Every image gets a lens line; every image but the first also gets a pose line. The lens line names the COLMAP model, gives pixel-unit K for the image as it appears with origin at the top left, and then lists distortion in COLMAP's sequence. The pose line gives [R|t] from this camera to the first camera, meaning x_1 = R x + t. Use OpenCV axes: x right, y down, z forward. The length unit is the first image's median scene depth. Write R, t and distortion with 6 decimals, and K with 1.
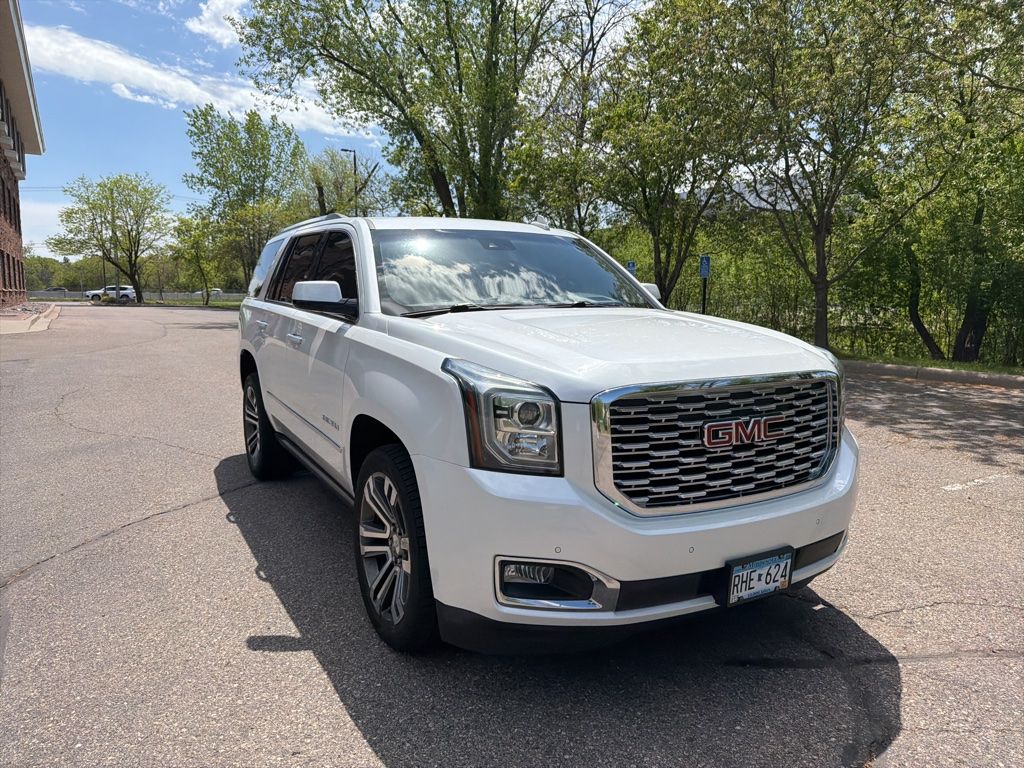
lens RADIAL K [[721.1, 0, 514.9], [0, 721.1, 376.4], [0, 0, 1]] dist [0.023577, -0.032372]
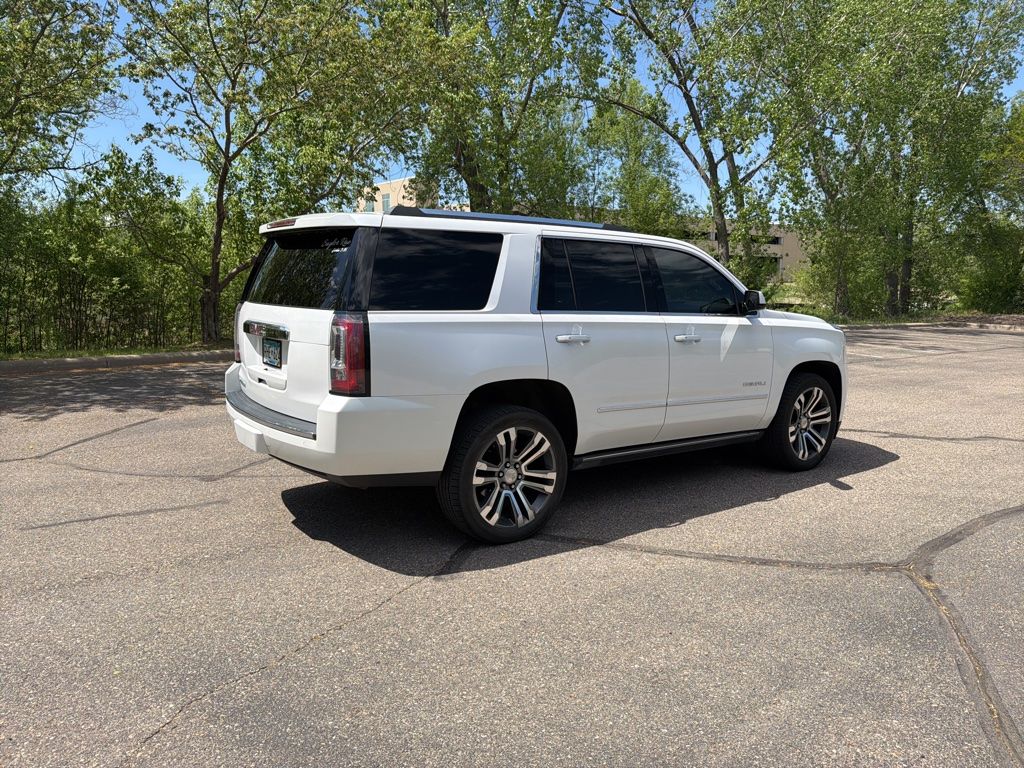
lens RADIAL K [[721.1, 0, 506.6], [0, 721.1, 383.2], [0, 0, 1]] dist [0.023577, -0.032372]
pose [[-0.107256, -0.140604, 0.984239, -1.668578], [0.108295, 0.982408, 0.152144, -0.222866], [-0.988316, 0.122906, -0.090143, 1.621748]]
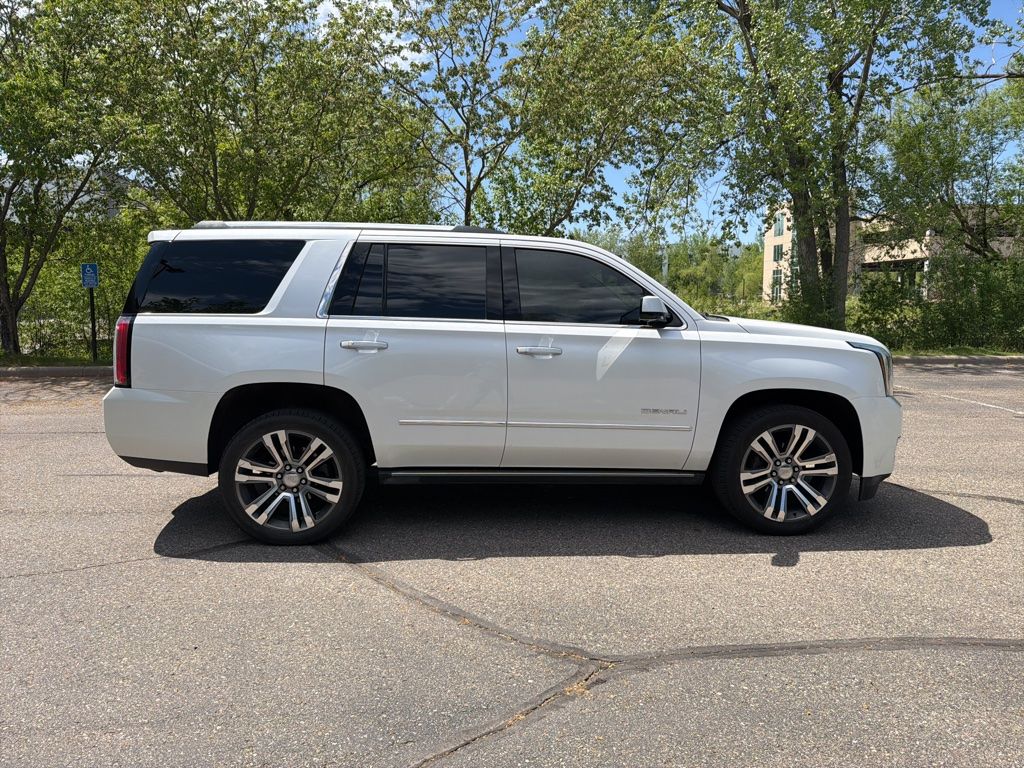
lens RADIAL K [[721.1, 0, 506.3], [0, 721.1, 377.9], [0, 0, 1]] dist [0.023577, -0.032372]
pose [[0.444032, -0.093522, 0.891117, -1.422406], [0.109431, 0.992753, 0.049661, -0.081089], [-0.889304, 0.075465, 0.451048, 0.670413]]
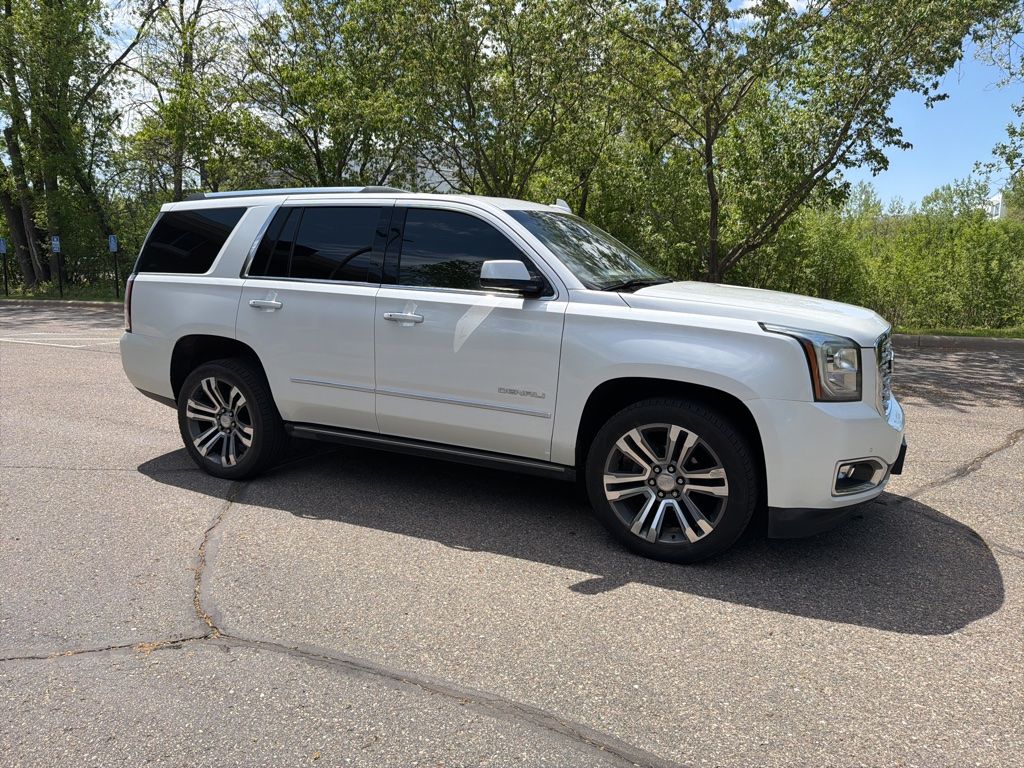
lens RADIAL K [[721.1, 0, 515.7], [0, 721.1, 376.5], [0, 0, 1]] dist [0.023577, -0.032372]
pose [[0.825722, -0.086382, 0.557424, -0.836060], [0.063376, 0.996155, 0.060490, -0.025283], [-0.560506, -0.014621, 0.828021, 0.119968]]
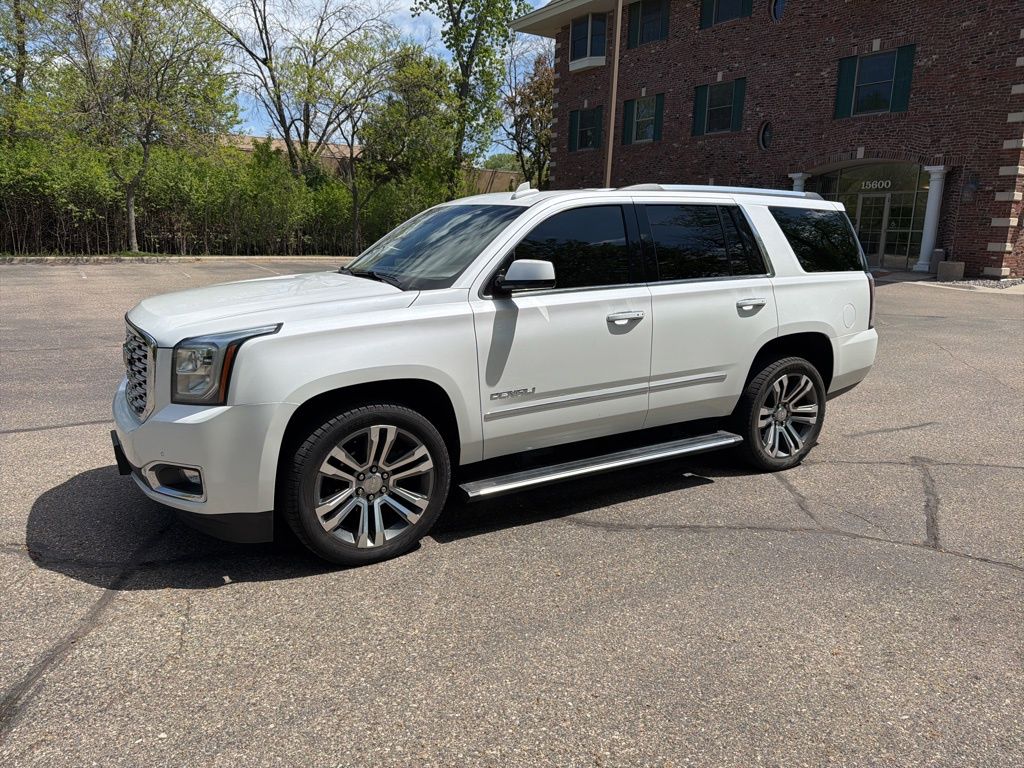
lens RADIAL K [[721.1, 0, 506.1], [0, 721.1, 380.3], [0, 0, 1]] dist [0.023577, -0.032372]
pose [[0.028155, 0.200938, -0.979199, 1.252114], [-0.137195, 0.971094, 0.195330, -0.189778], [0.990144, 0.128841, 0.054909, 1.177886]]
